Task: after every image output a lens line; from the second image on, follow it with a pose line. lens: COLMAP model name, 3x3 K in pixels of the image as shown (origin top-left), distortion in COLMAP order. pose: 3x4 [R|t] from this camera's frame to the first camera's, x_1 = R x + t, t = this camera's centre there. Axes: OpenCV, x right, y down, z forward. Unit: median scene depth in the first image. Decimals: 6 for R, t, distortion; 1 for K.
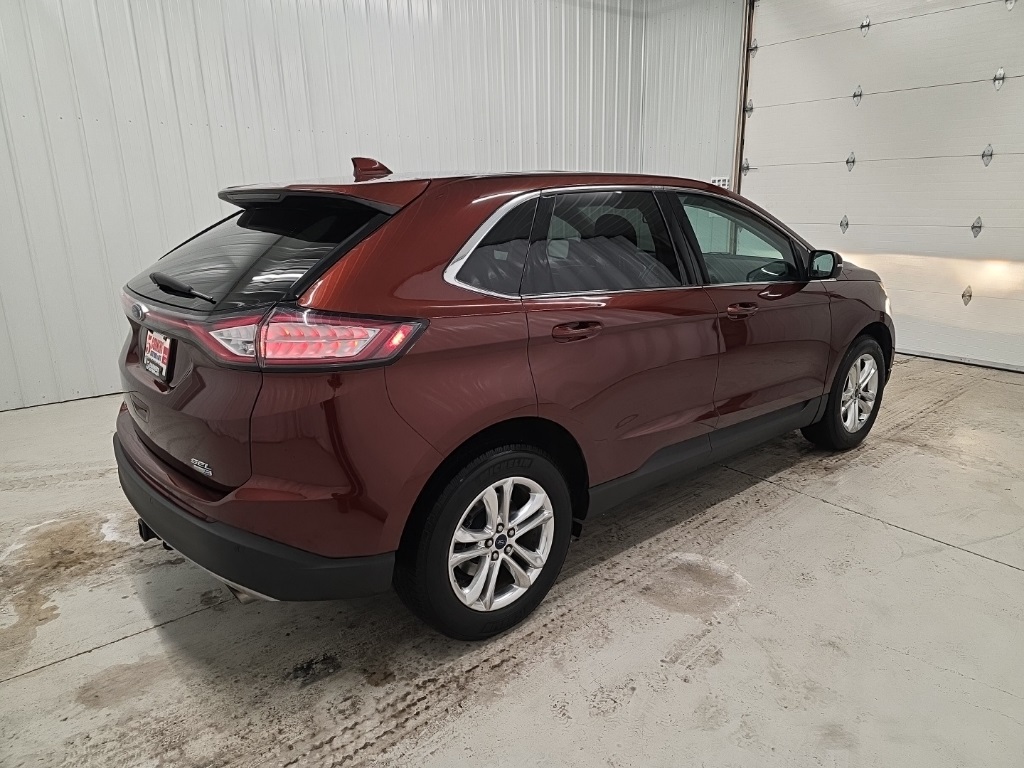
lens RADIAL K [[690.4, 0, 503.9], [0, 690.4, 385.9], [0, 0, 1]] dist [0.020339, -0.003601]
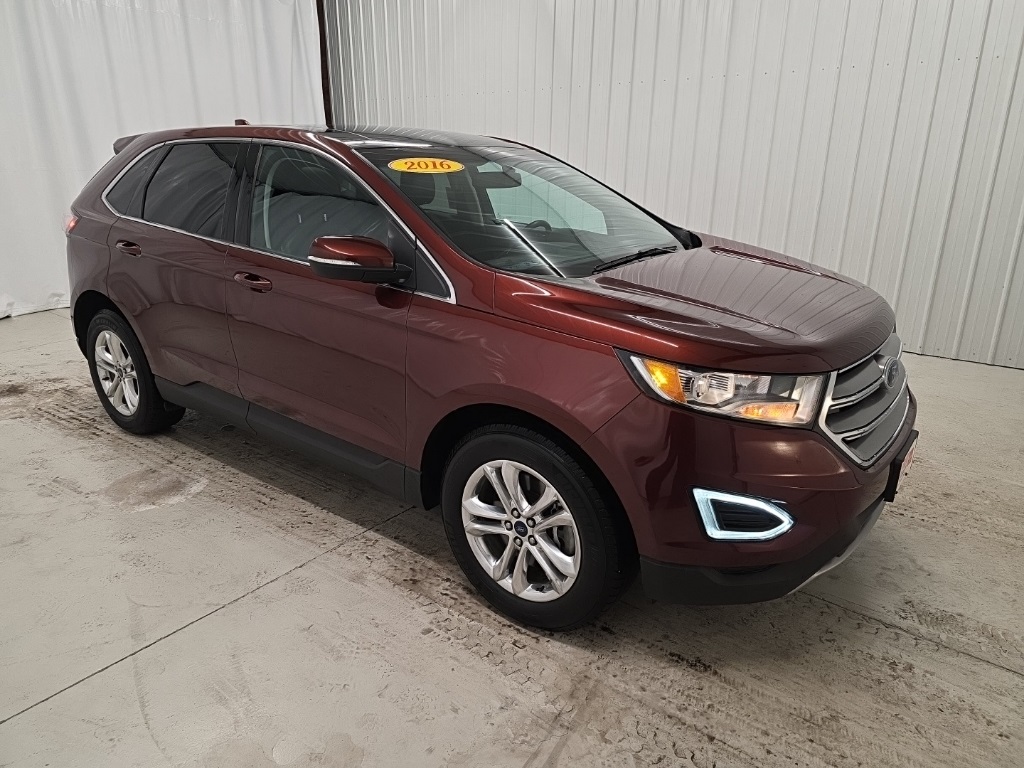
lens RADIAL K [[690.4, 0, 503.9], [0, 690.4, 385.9], [0, 0, 1]] dist [0.020339, -0.003601]
pose [[0.202715, 0.307618, -0.929665, 1.177545], [-0.274704, 0.929119, 0.247538, -0.258982], [0.939917, 0.205203, 0.272850, 1.016611]]
